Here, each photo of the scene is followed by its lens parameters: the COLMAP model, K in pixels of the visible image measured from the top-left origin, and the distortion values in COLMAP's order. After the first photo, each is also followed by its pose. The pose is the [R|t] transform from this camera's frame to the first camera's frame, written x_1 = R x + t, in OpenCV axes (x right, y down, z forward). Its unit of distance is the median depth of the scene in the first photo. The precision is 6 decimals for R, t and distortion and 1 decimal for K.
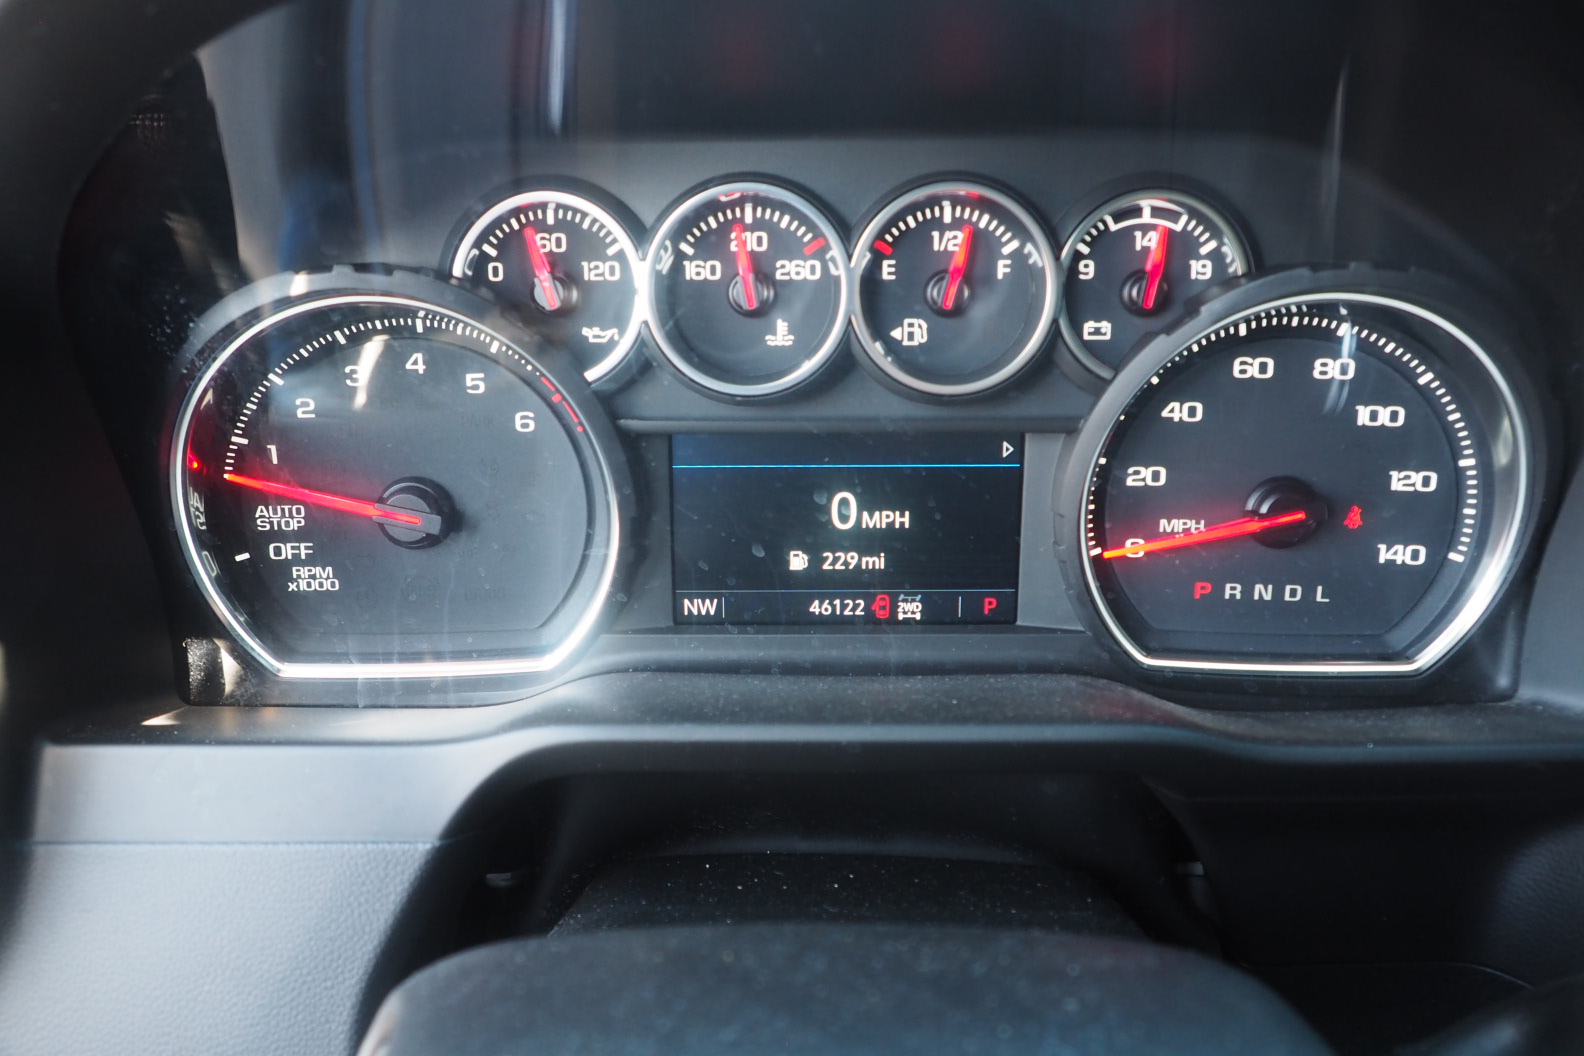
lens RADIAL K [[1128.7, 0, 794.7], [0, 1128.7, 531.7], [0, 0, 1]] dist [-0.029411, -0.003797]
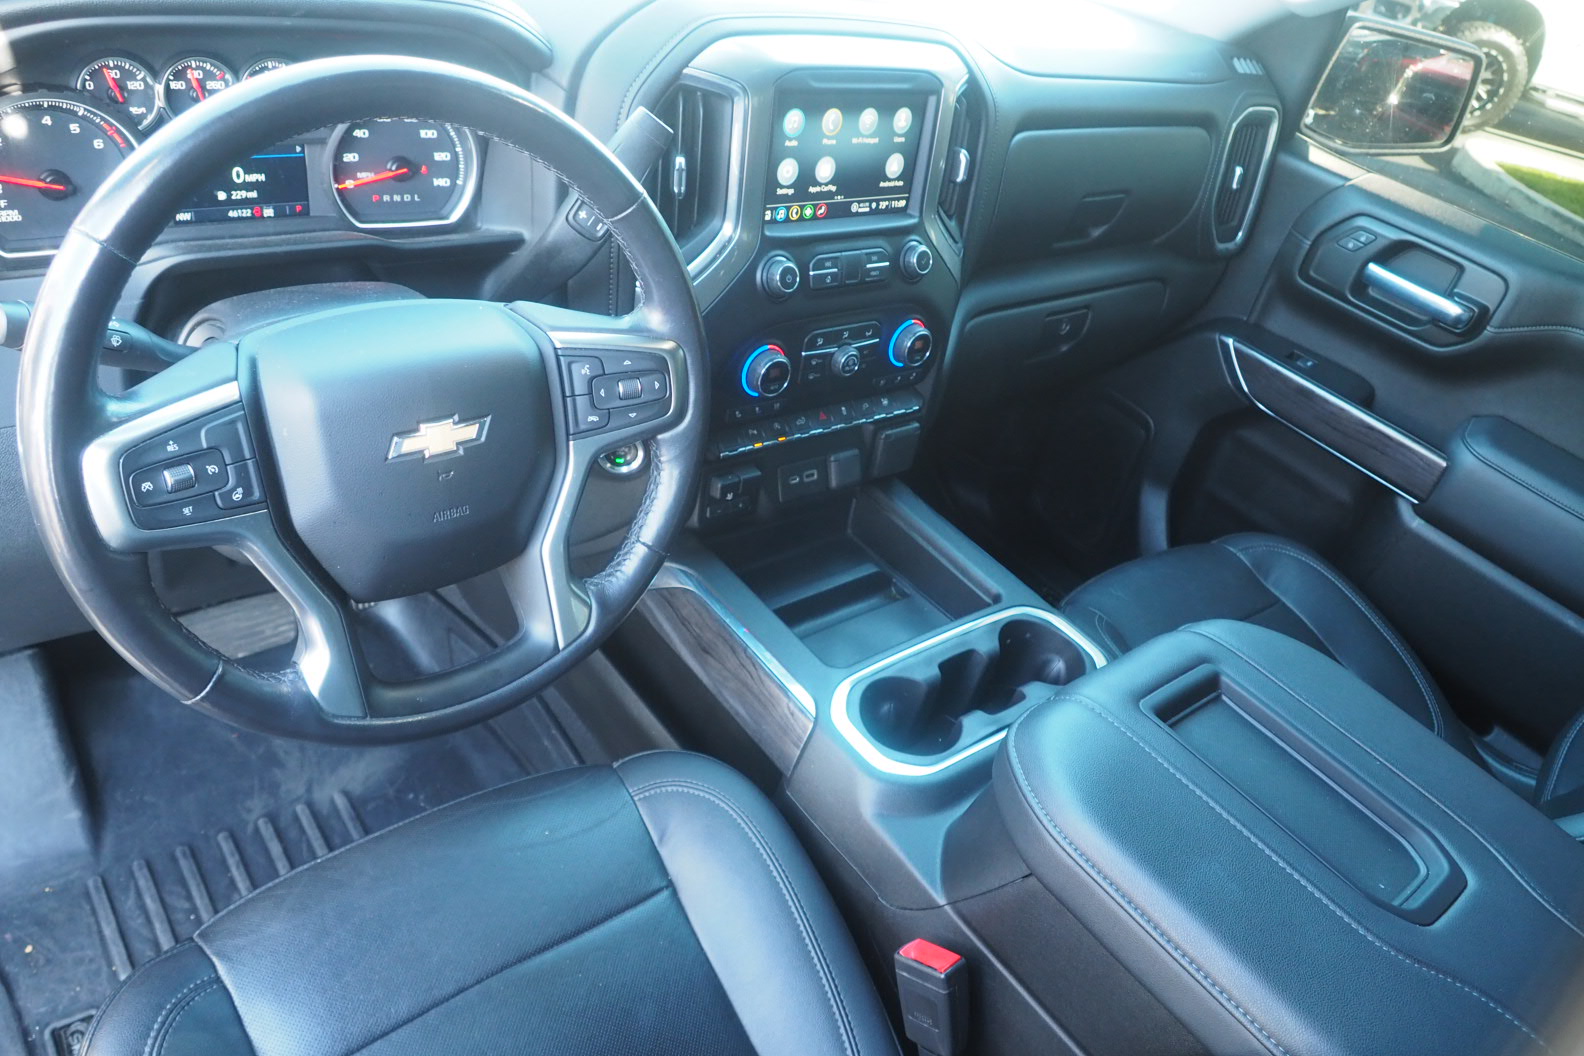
lens RADIAL K [[1128.7, 0, 818.0], [0, 1128.7, 530.5], [0, 0, 1]] dist [-0.029411, -0.003797]
pose [[0.739212, -0.235304, 0.631029, -0.817831], [0.011042, 0.941086, 0.337986, -0.105771], [-0.673383, -0.242876, 0.698260, -1.987384]]
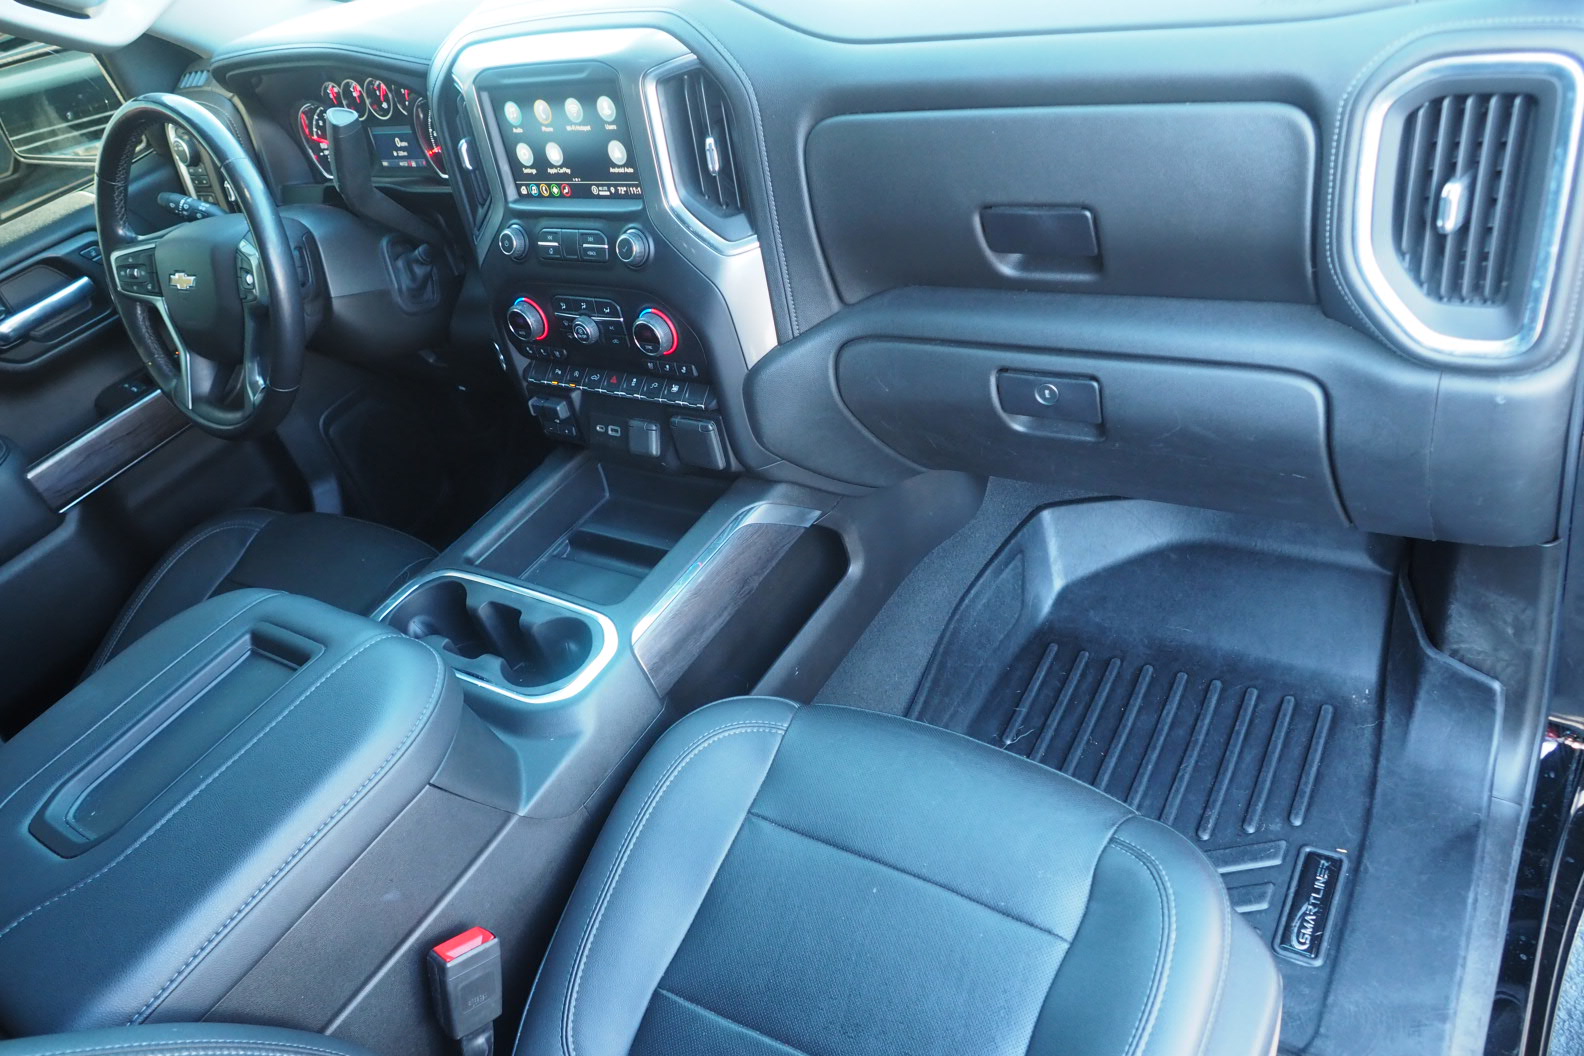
lens RADIAL K [[1128.7, 0, 794.5], [0, 1128.7, 535.6], [0, 0, 1]] dist [-0.029411, -0.003797]
pose [[0.826758, 0.180068, -0.532960, 4.337406], [0.024381, 0.935028, 0.353734, -0.100449], [0.562029, -0.305446, 0.768652, -2.236083]]
